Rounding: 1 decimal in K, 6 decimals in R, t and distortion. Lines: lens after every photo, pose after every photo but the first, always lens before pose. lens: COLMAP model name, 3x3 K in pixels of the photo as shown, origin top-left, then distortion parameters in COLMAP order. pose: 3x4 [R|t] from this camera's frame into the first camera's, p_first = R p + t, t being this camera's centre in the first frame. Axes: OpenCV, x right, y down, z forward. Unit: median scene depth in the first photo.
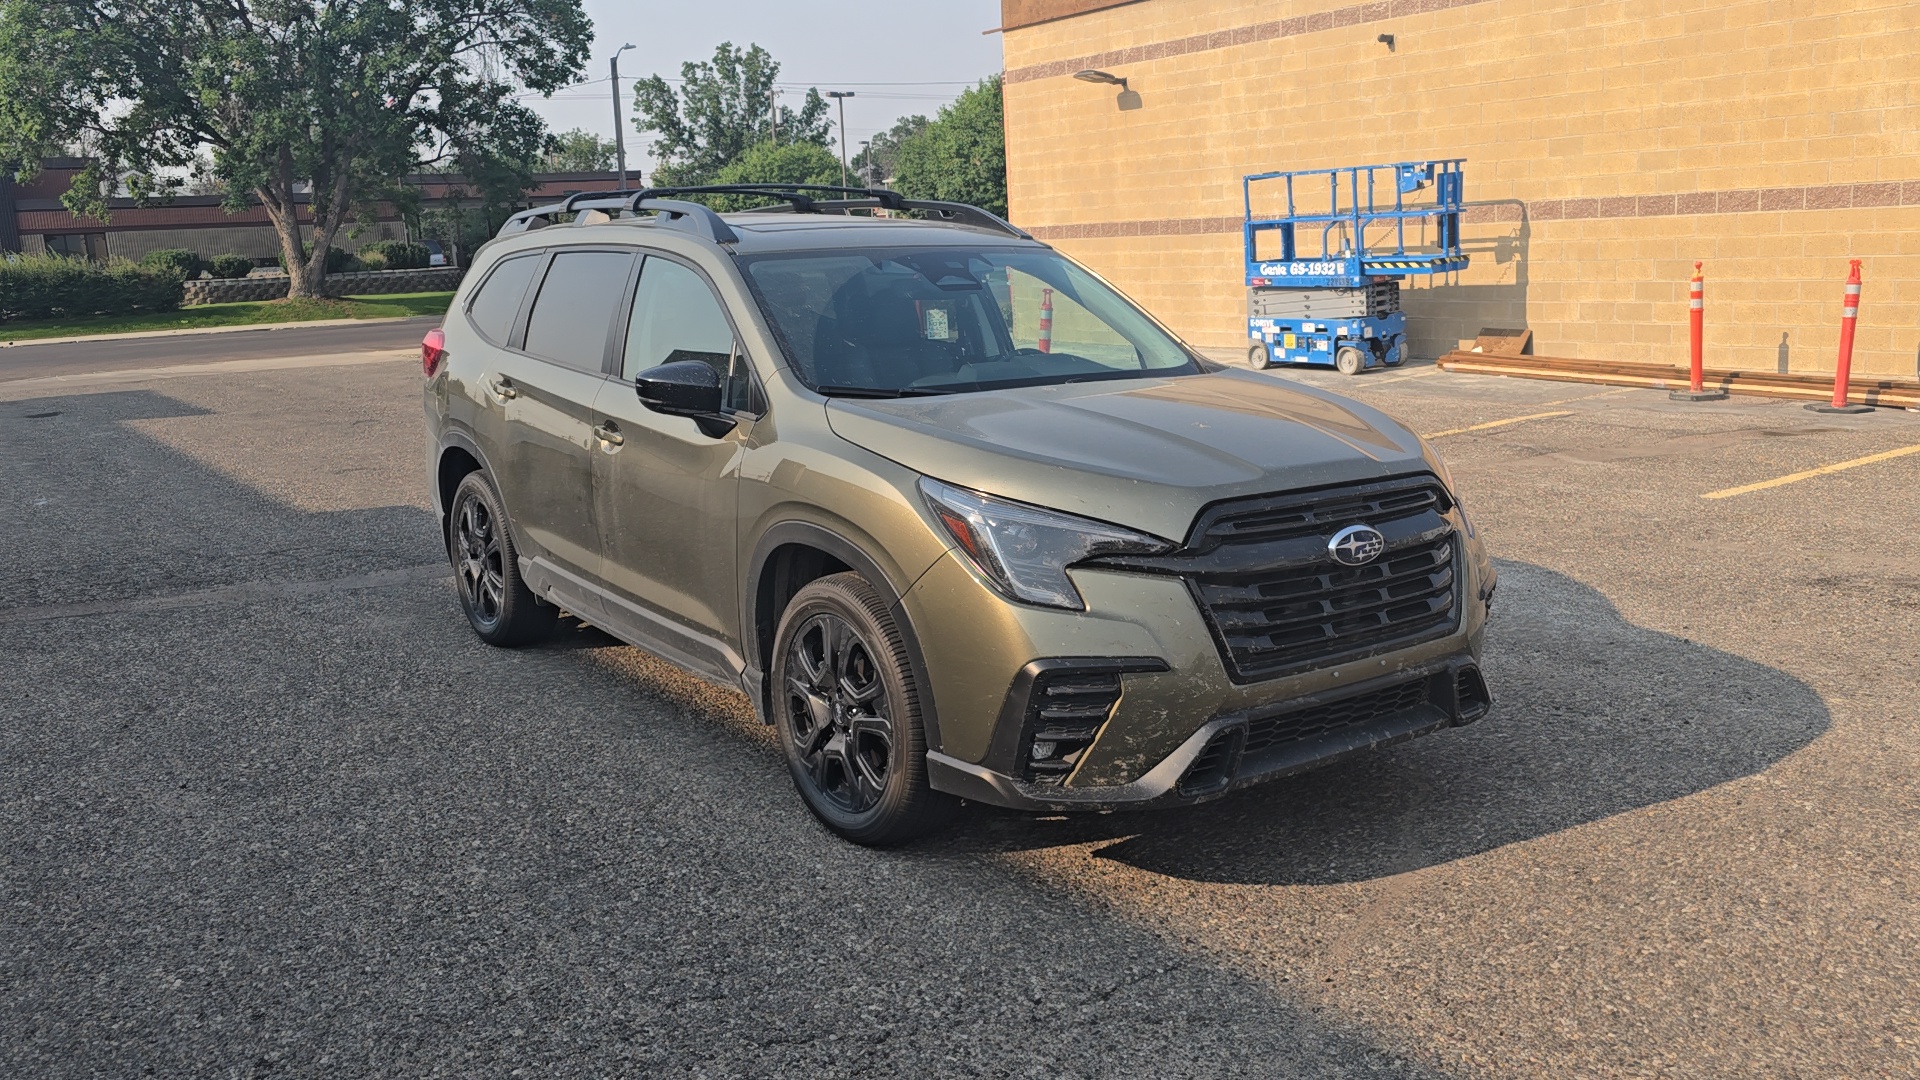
lens RADIAL K [[1664.1, 0, 988.0], [0, 1664.1, 554.2], [0, 0, 1]] dist [0.007786, 0.001298]
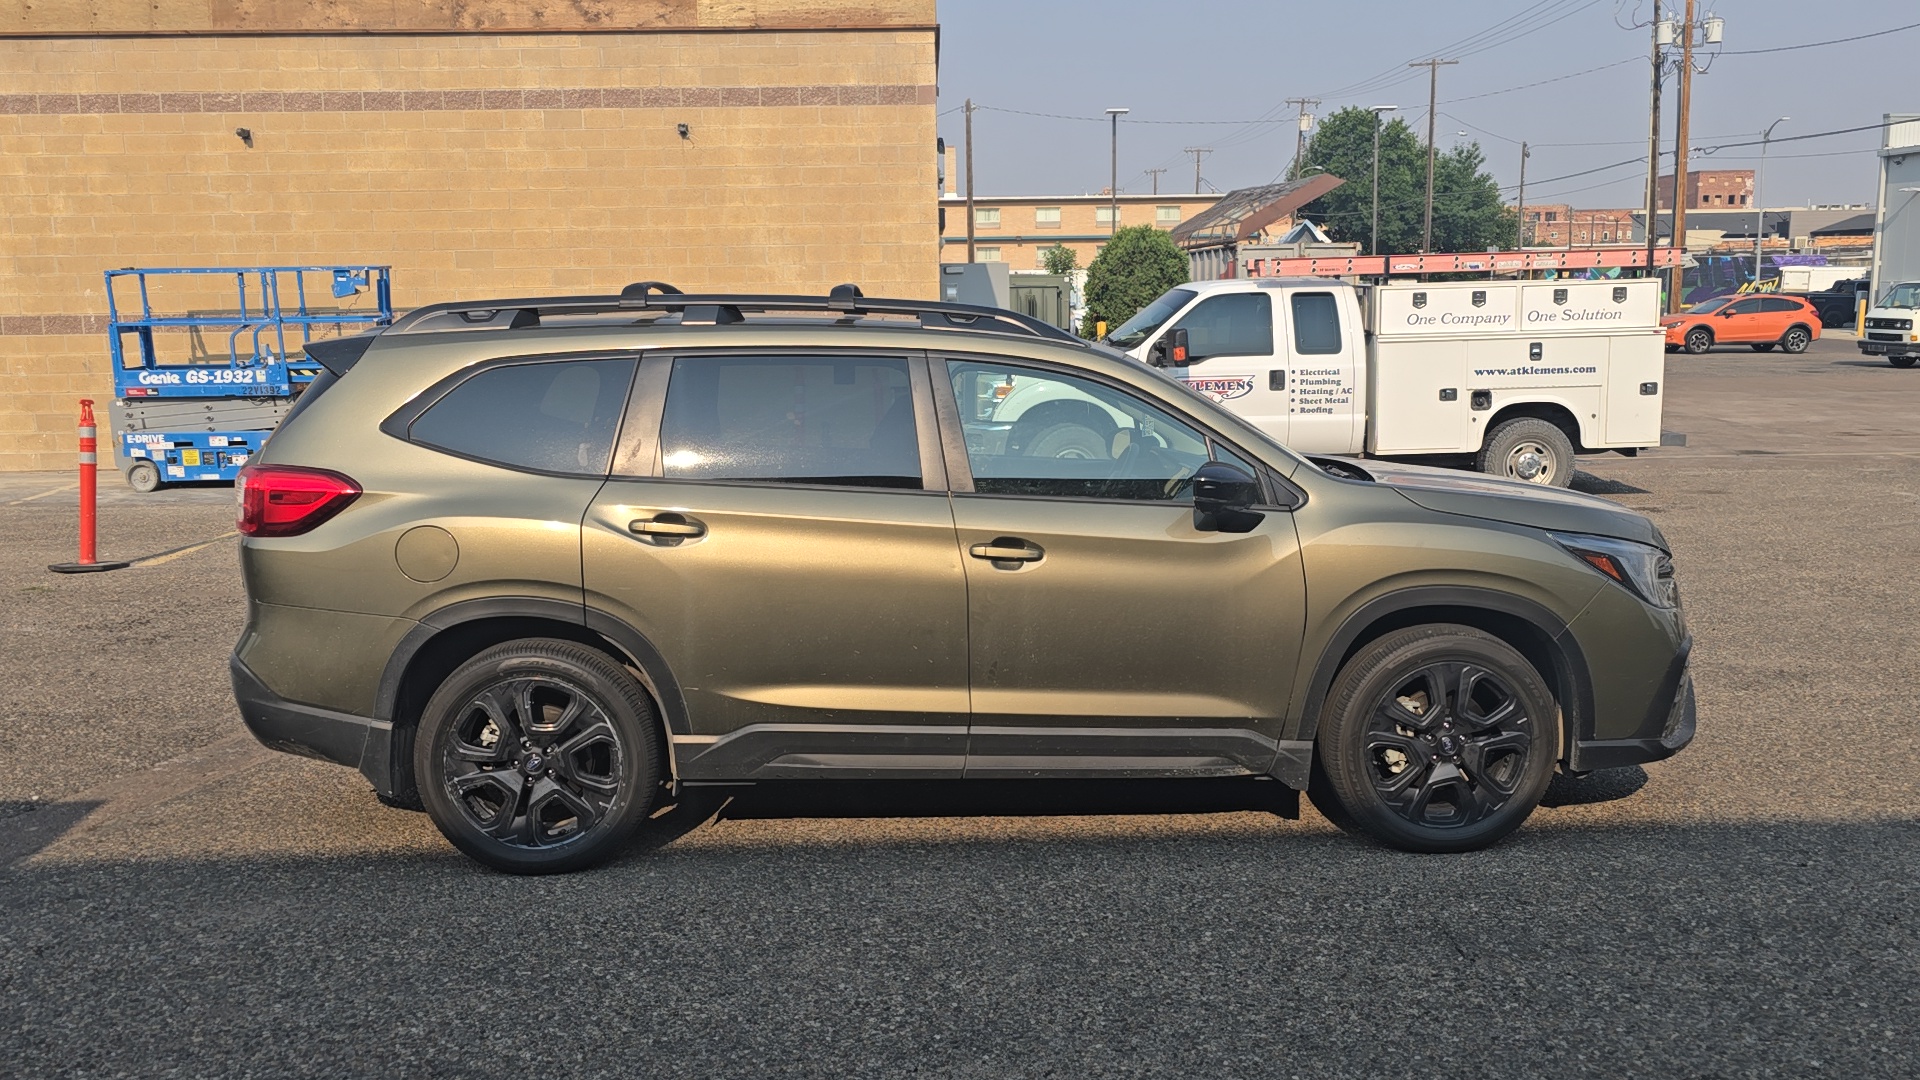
lens RADIAL K [[1669.0, 0, 960.0], [0, 1669.0, 540.0], [0, 0, 1]] dist [0.002582, 0.013360]
pose [[0.517001, -0.091728, 0.851056, -0.365831], [0.152869, 0.988152, 0.013639, -0.033755], [-0.842224, 0.123048, 0.524898, 0.191273]]
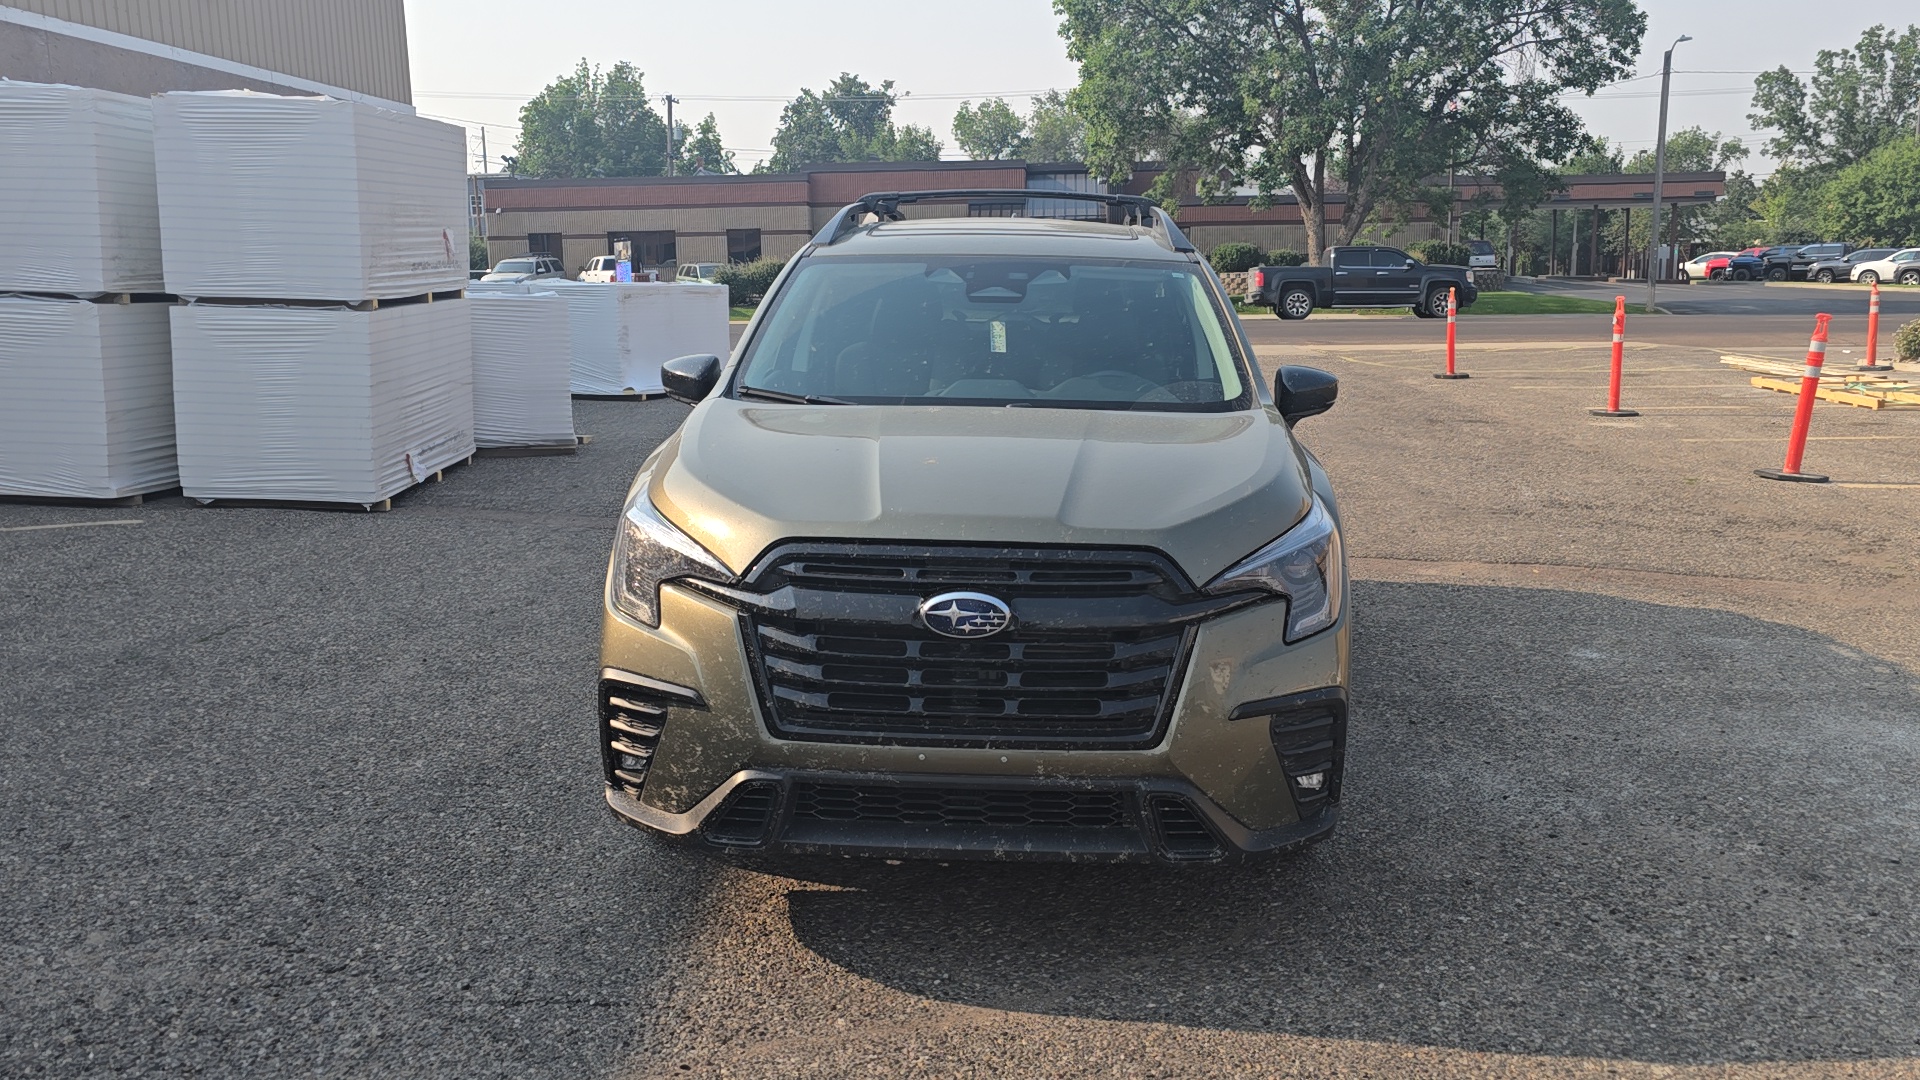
lens RADIAL K [[1664.1, 0, 988.0], [0, 1664.1, 554.2], [0, 0, 1]] dist [0.007786, 0.001298]
pose [[0.766922, 0.144904, -0.625167, 0.204595], [-0.145090, 0.988101, 0.051038, -0.021926], [0.625124, 0.051564, 0.778821, 0.090064]]
